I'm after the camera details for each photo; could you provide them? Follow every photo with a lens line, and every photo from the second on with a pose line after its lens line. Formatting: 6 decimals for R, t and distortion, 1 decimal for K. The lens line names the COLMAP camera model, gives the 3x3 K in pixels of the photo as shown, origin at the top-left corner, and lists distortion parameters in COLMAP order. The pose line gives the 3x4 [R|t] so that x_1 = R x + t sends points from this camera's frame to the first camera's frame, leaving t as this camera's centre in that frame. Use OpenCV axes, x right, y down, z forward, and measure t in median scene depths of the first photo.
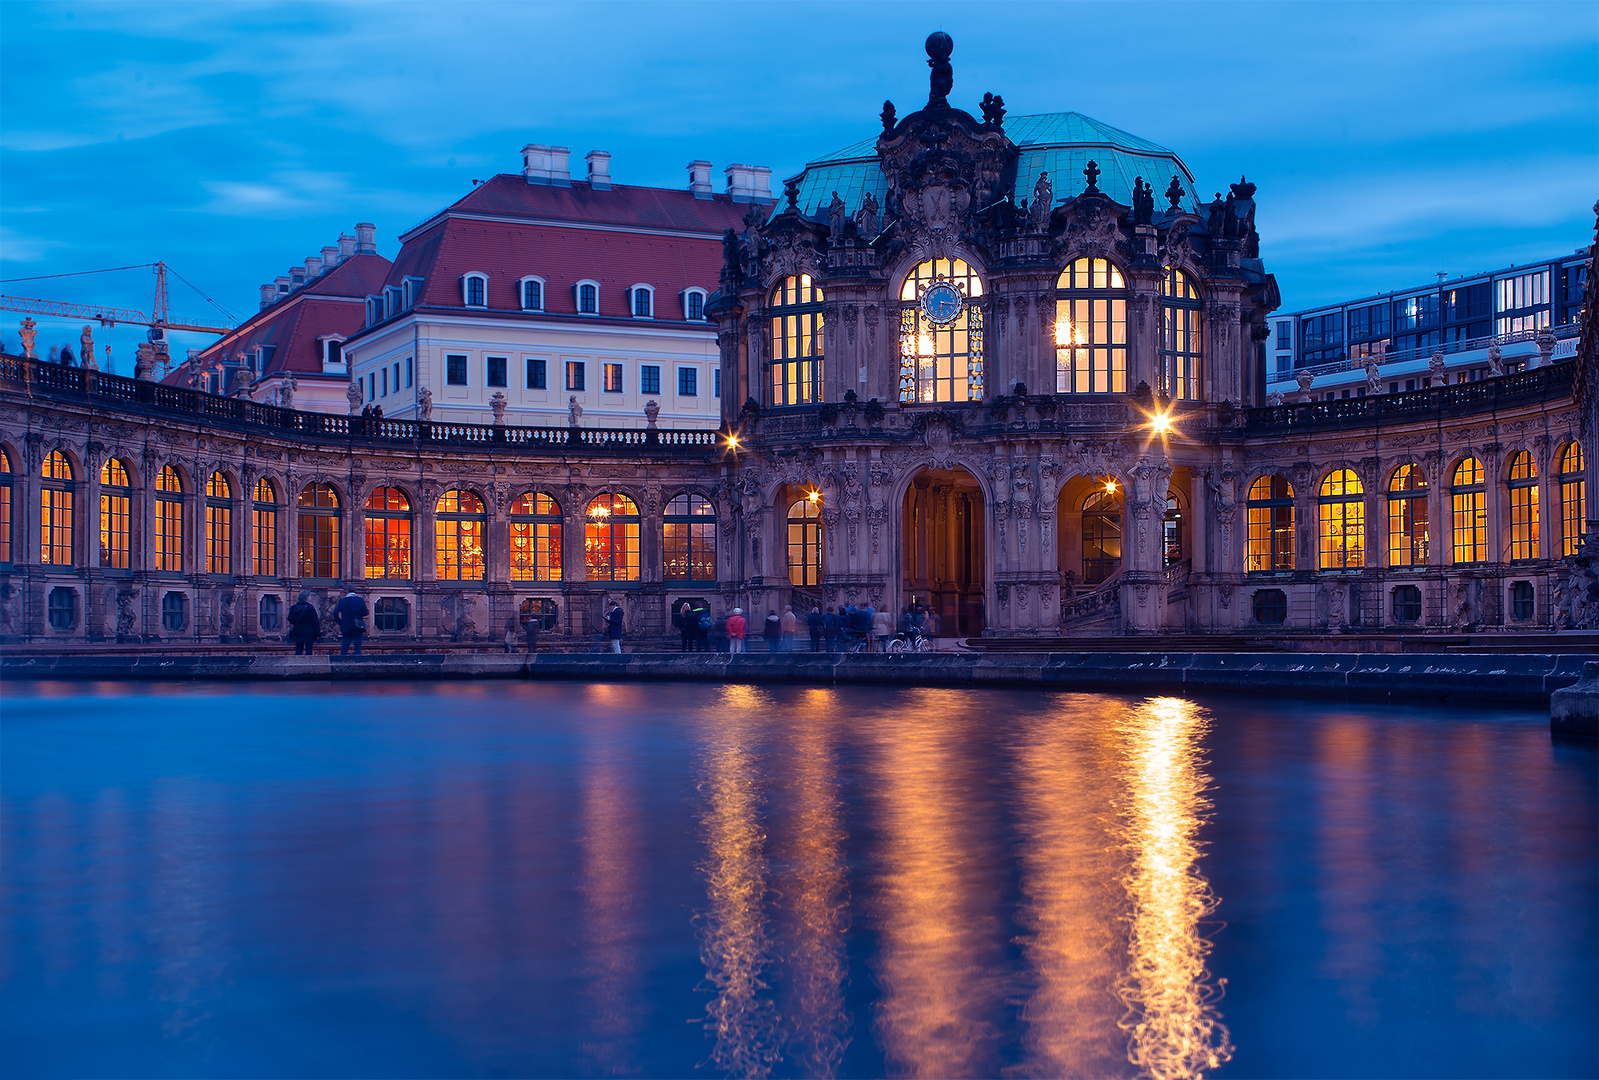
lens RADIAL K [[2246.5, 0, 817.4], [0, 2246.5, 612.6], [0, 0, 1]] dist [-0.001608, 0.000000]
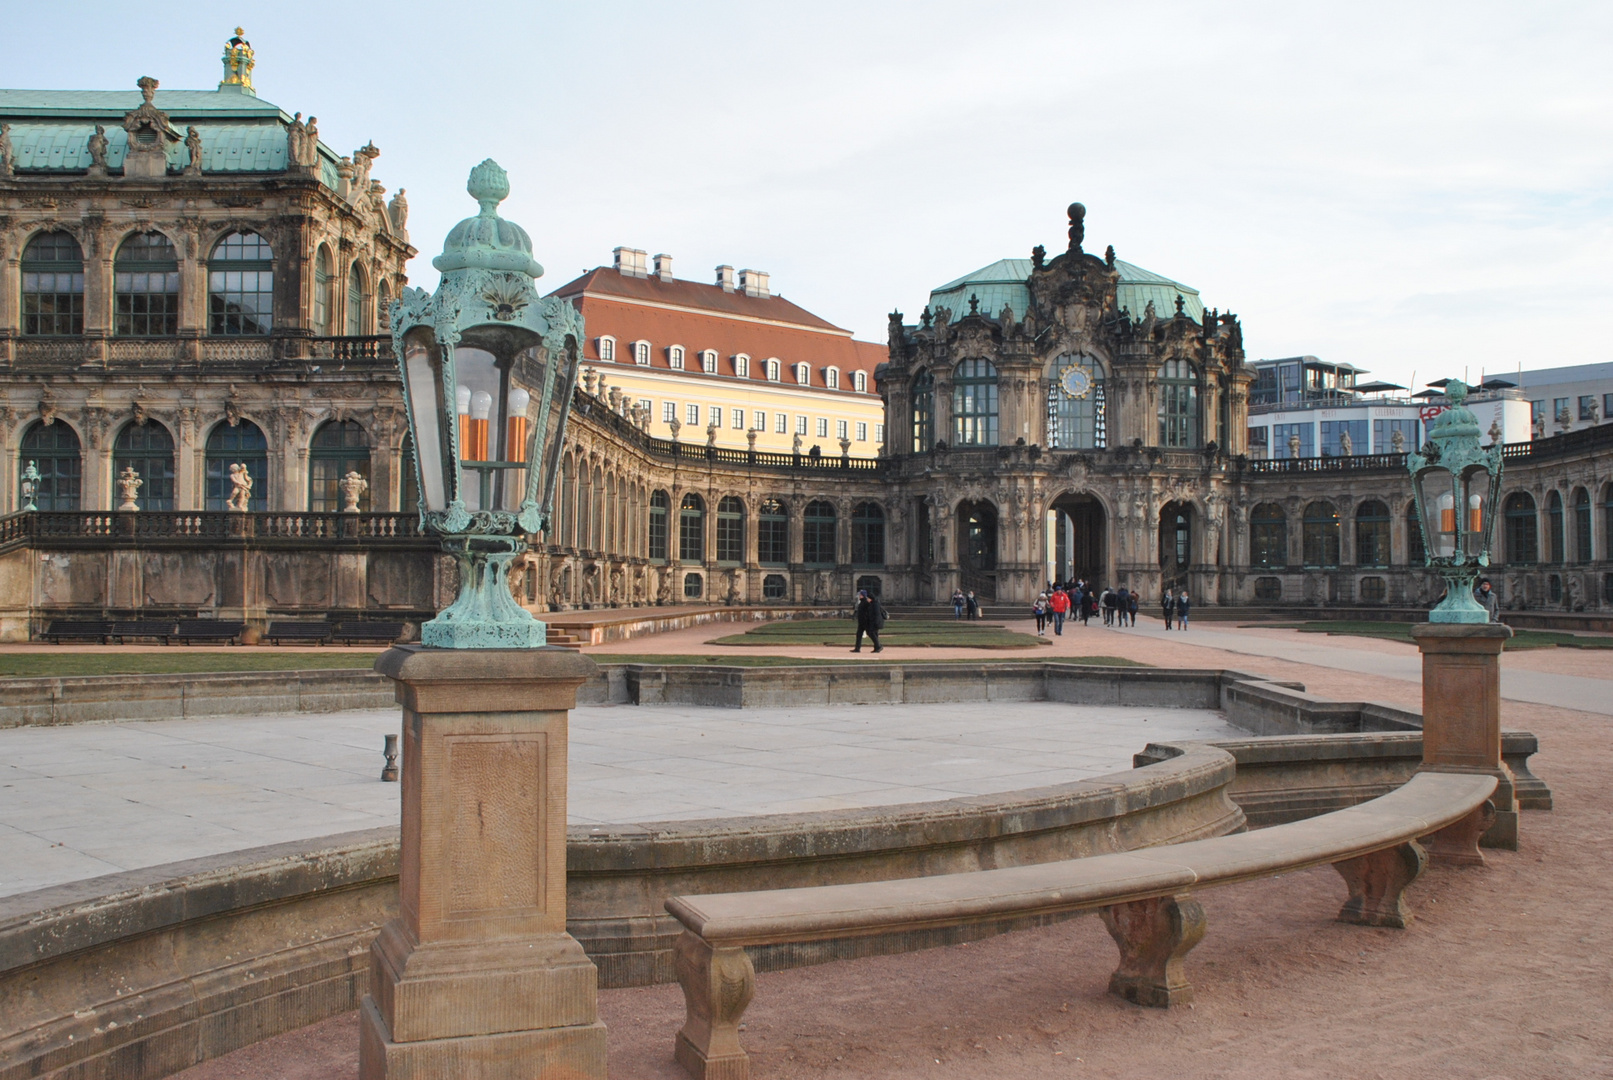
lens RADIAL K [[1536.7, 0, 831.8], [0, 1536.7, 509.2], [0, 0, 1]] dist [-0.048867, 0.000000]
pose [[0.961196, 0.027588, 0.274483, -0.378084], [-0.016108, 0.998902, -0.043990, -0.005988], [-0.275395, 0.037861, 0.960585, 0.068977]]
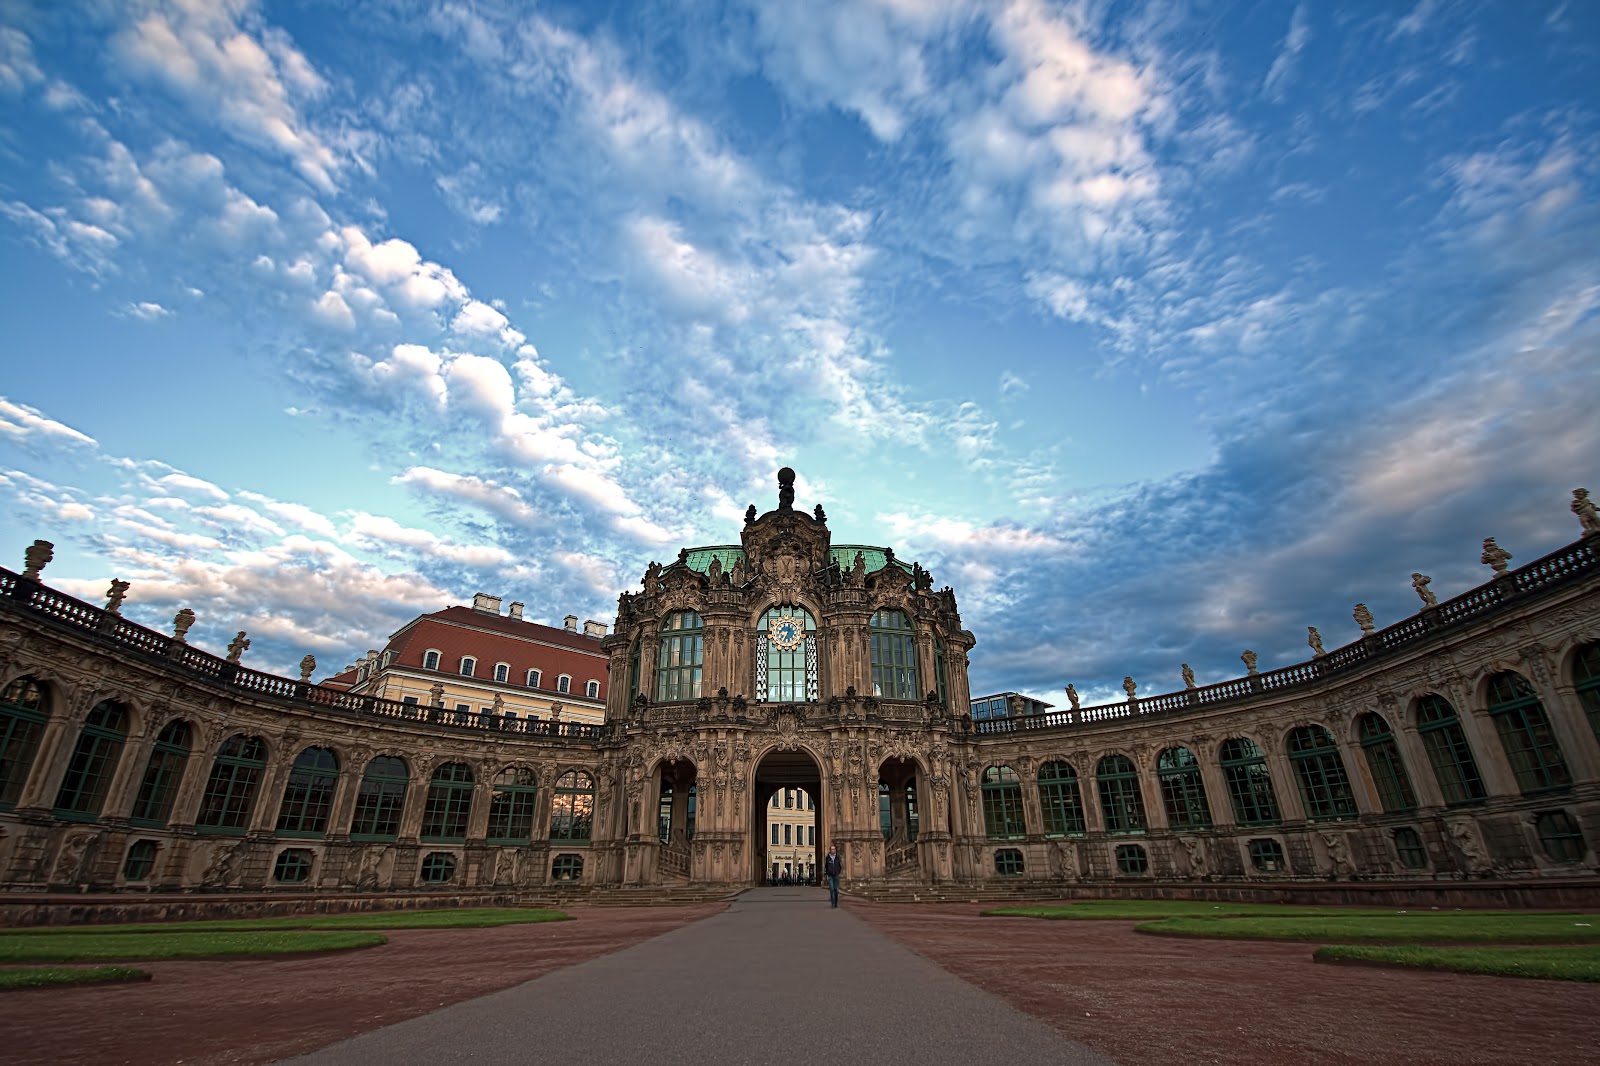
lens RADIAL K [[738.6, 0, 794.1], [0, 738.6, 564.2], [0, 0, 1]] dist [0.002766, 0.000095]
pose [[0.952981, 0.119126, 0.278631, -0.077369], [-0.000603, 0.920232, -0.391372, 0.006948], [-0.303028, 0.372803, 0.877036, 0.567081]]
